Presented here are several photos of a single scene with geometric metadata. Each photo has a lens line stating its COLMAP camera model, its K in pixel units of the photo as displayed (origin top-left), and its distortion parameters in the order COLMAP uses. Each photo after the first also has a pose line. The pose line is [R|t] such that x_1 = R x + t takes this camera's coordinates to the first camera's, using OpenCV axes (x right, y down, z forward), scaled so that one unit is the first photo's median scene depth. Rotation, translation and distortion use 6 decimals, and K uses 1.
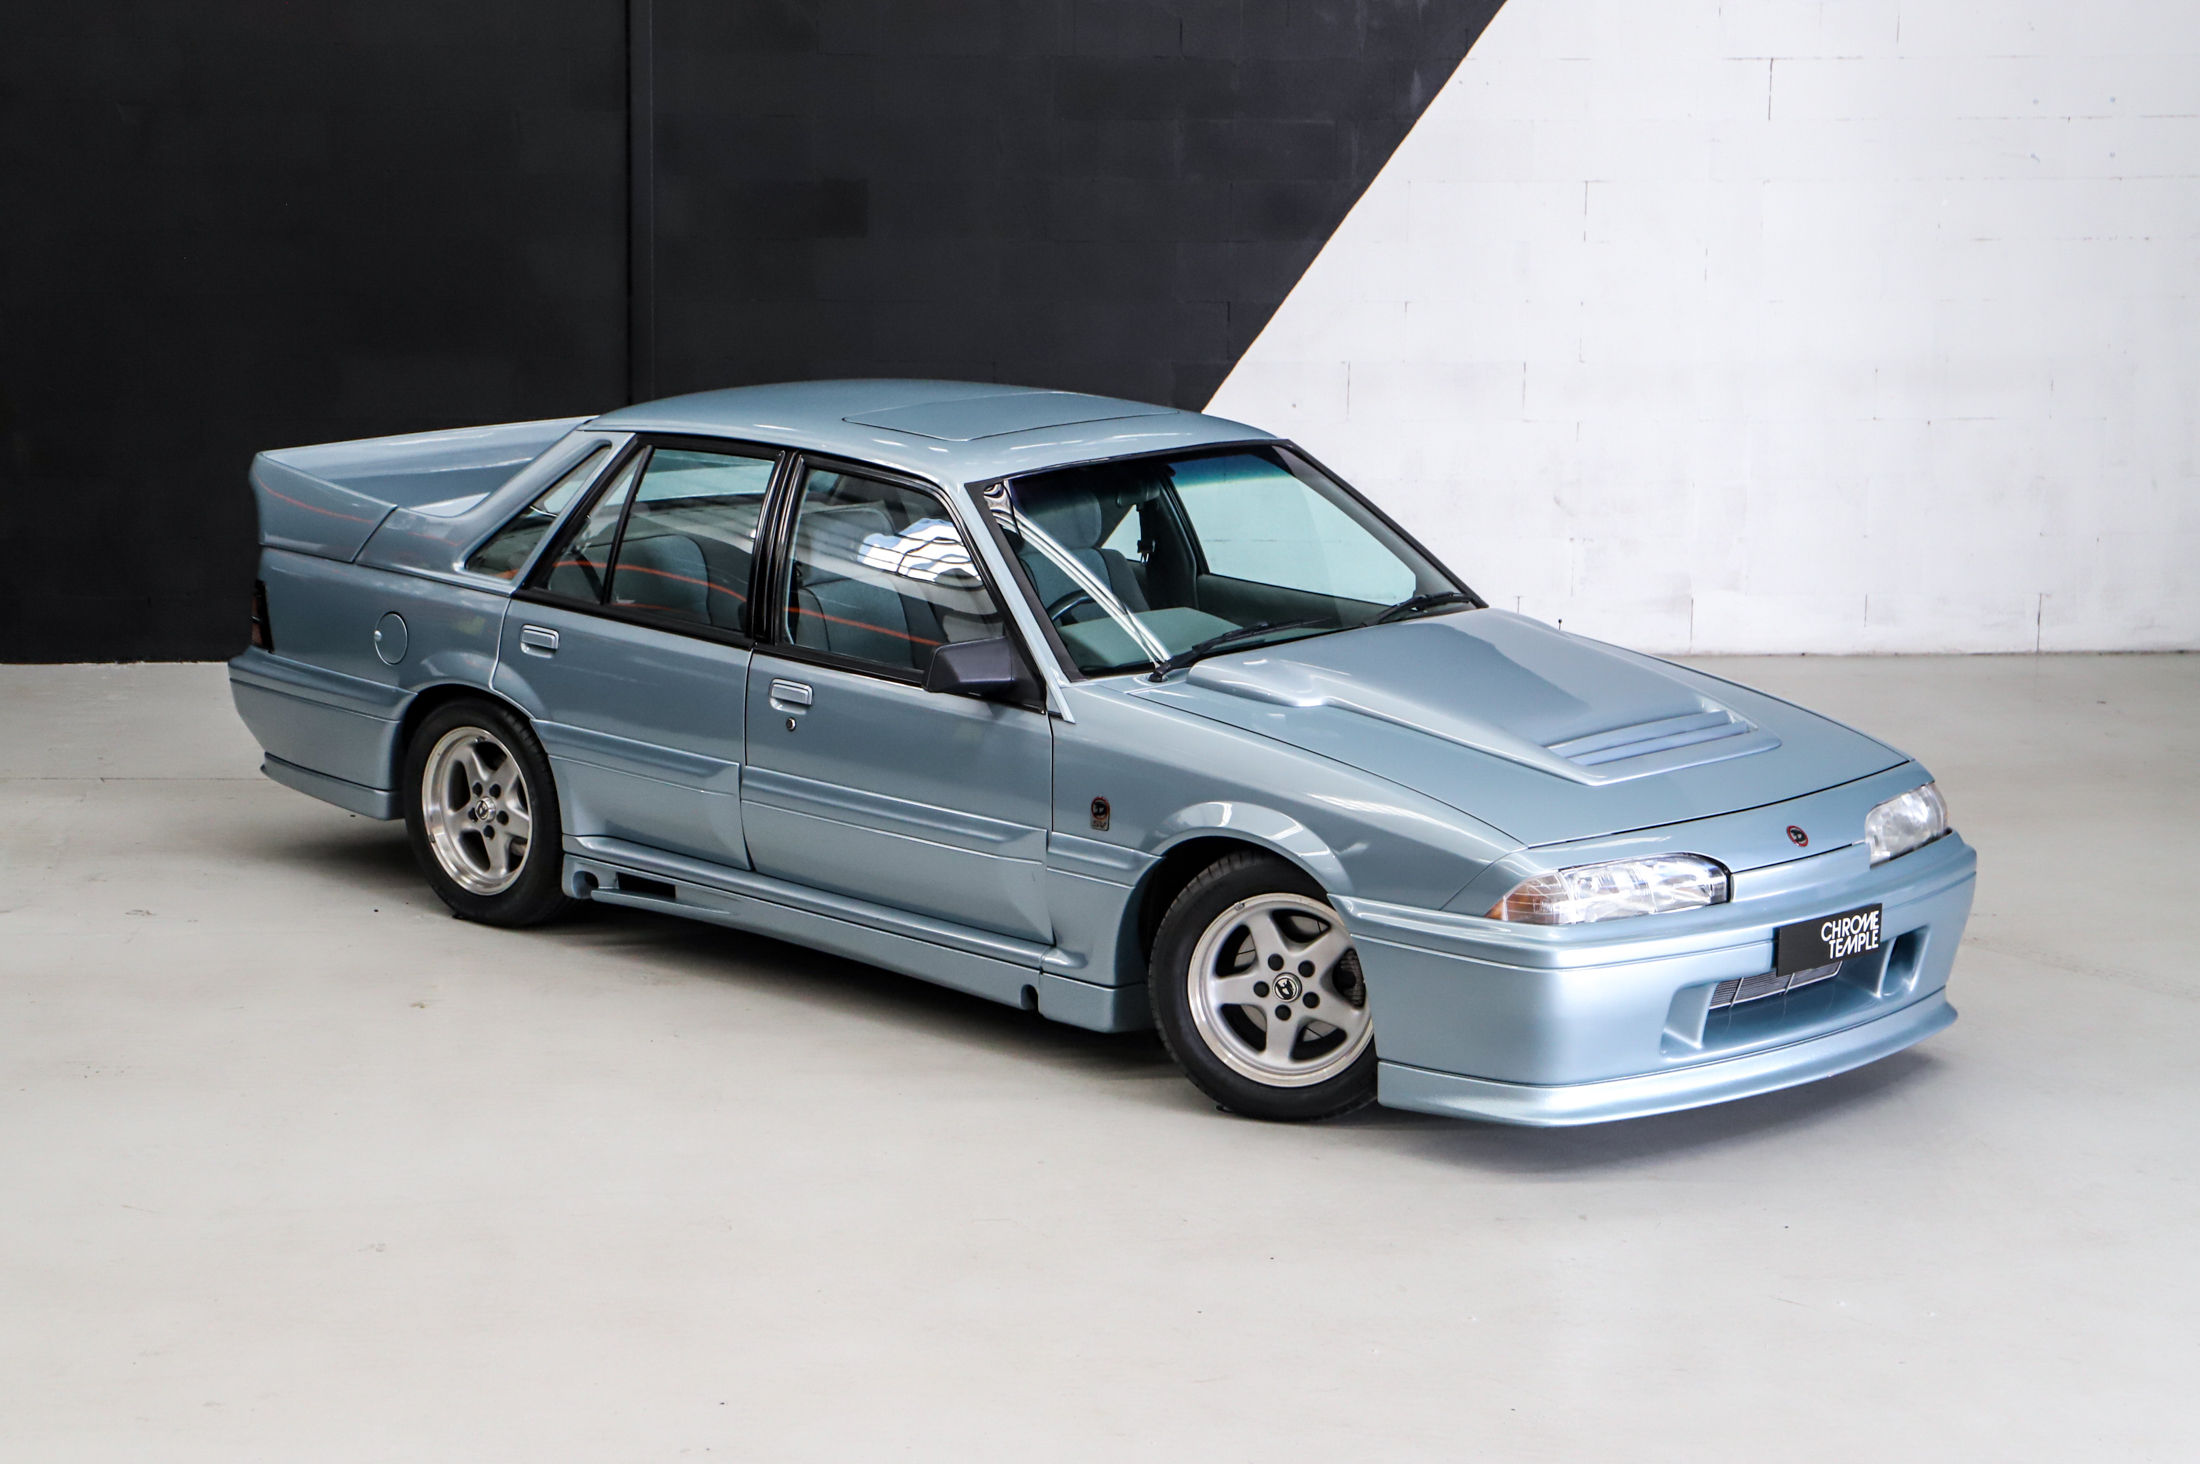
lens RADIAL K [[5018.2, 0, 1110.5], [0, 5018.2, 742.8], [0, 0, 1]] dist [0.436825, 0.000000]
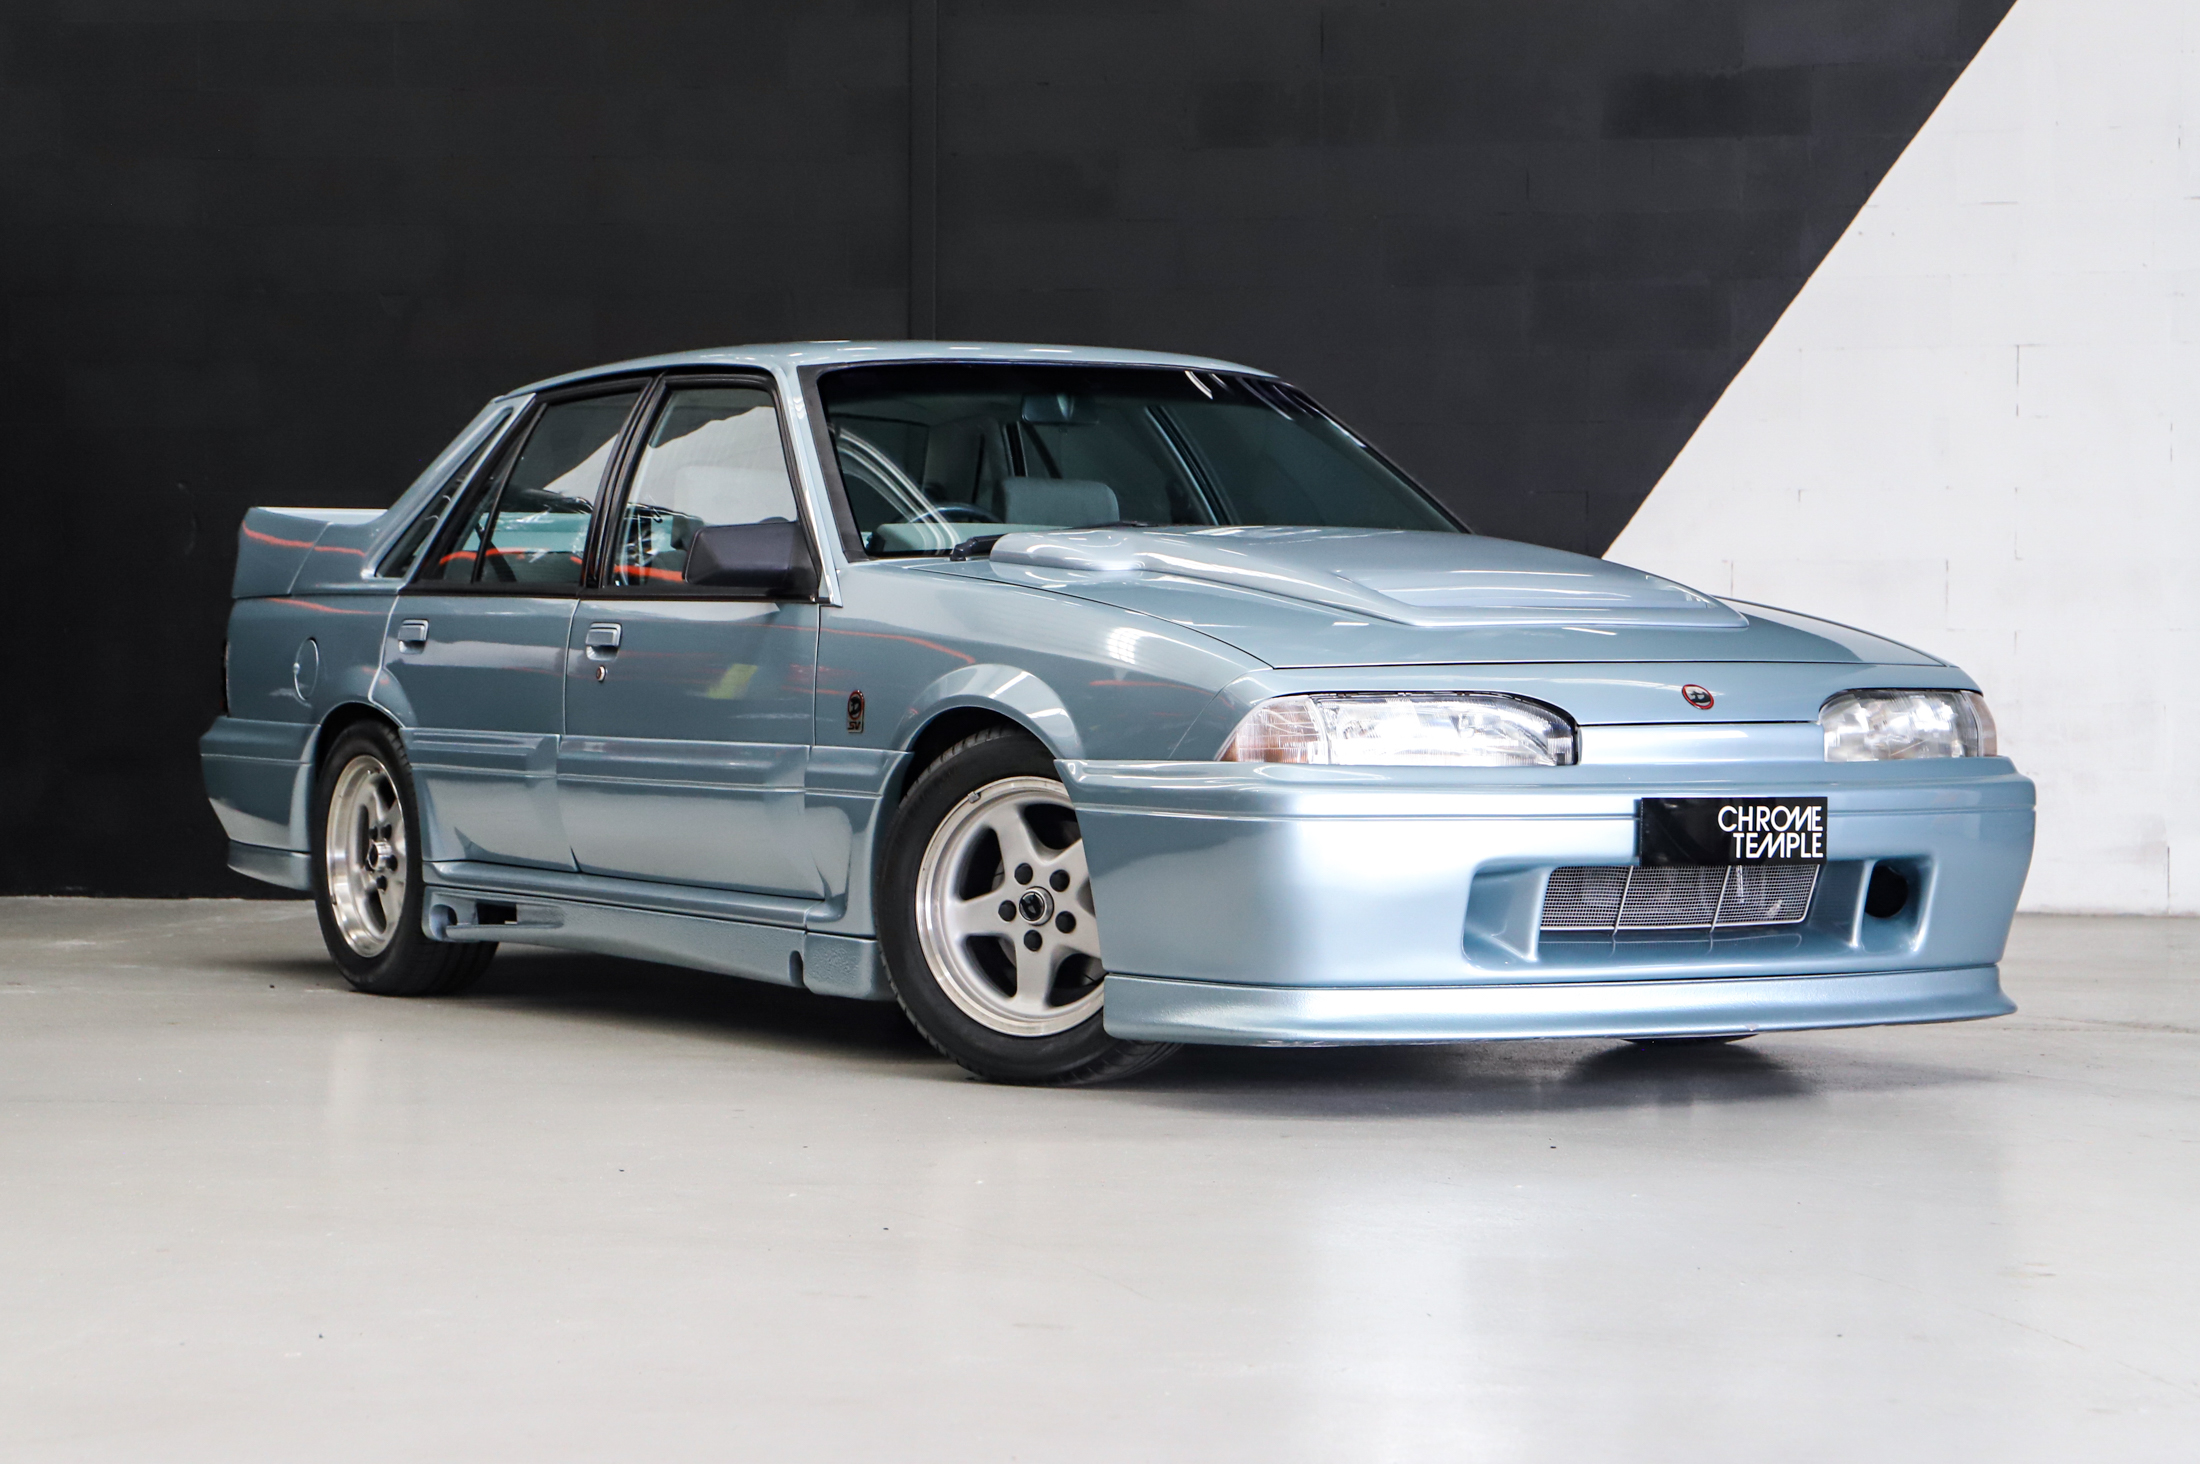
lens RADIAL K [[4752.6, 0, 1084.5], [0, 4752.6, 729.6], [0, 0, 1]] dist [0.338921, 0.000000]
pose [[0.964341, -0.009774, -0.264481, 0.225433], [-0.038479, 0.983522, -0.176647, 0.144564], [0.261849, 0.180525, 0.948075, 0.302433]]
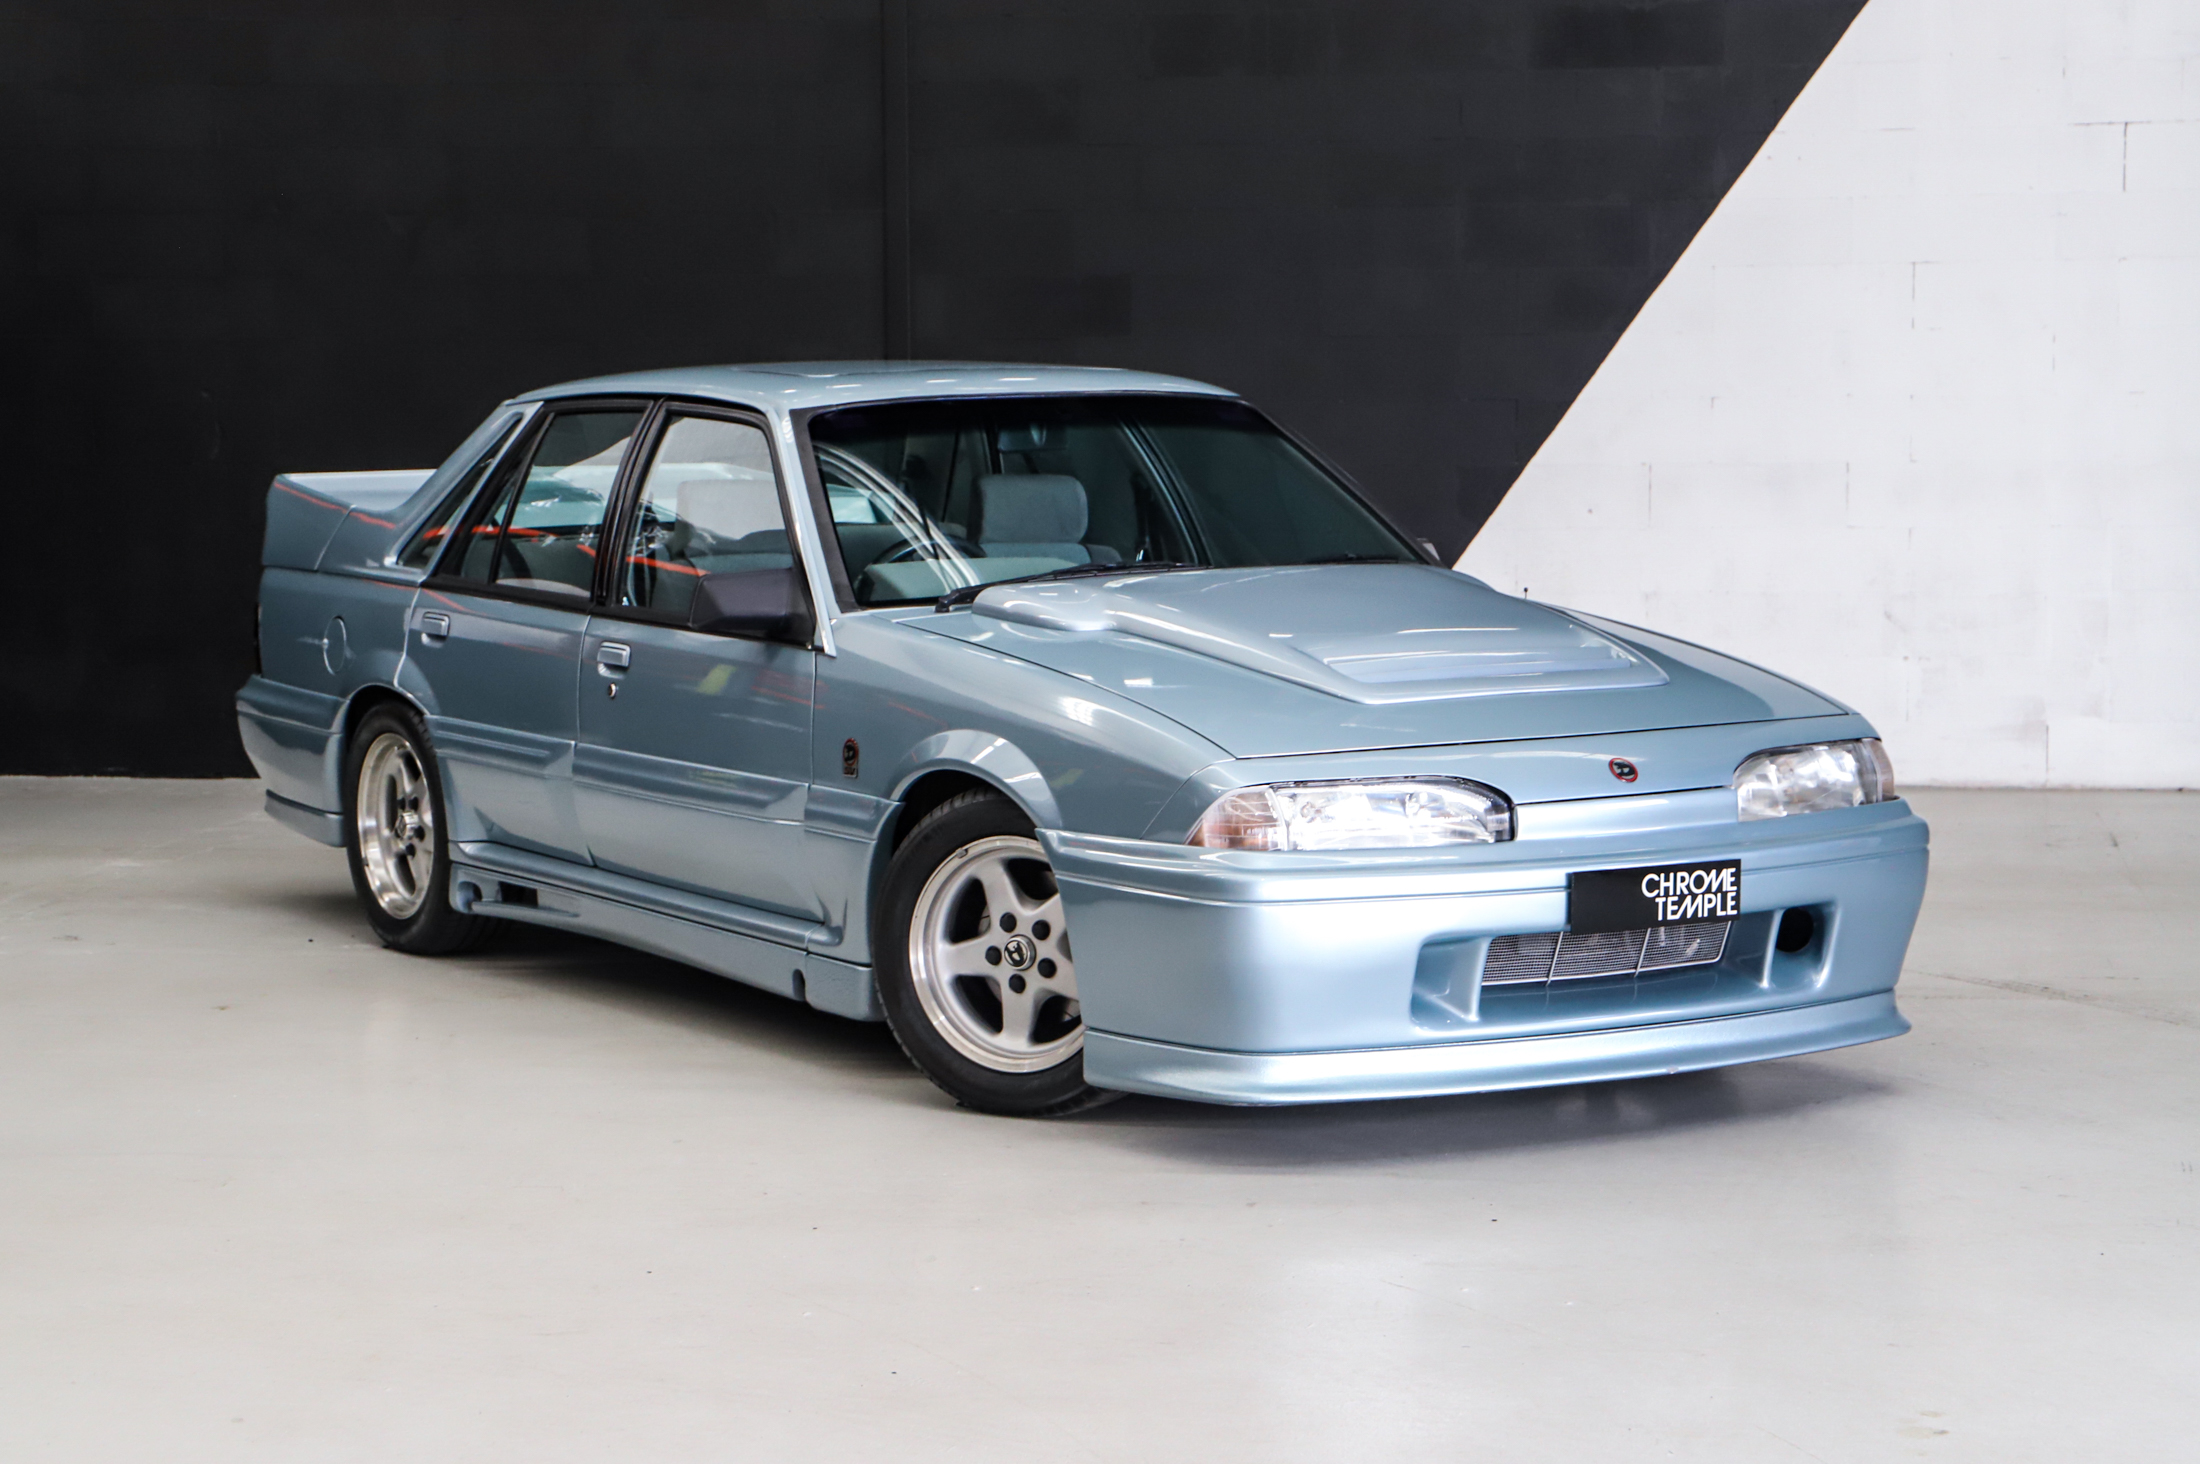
lens RADIAL K [[4439.0, 0, 1118.8], [0, 4439.0, 741.4], [0, 0, 1]] dist [0.317142, 0.000000]
pose [[0.968758, 0.001263, -0.248005, 0.225738], [-0.026030, 0.994982, -0.096611, 0.081720], [0.246639, 0.100048, 0.963929, 0.280952]]
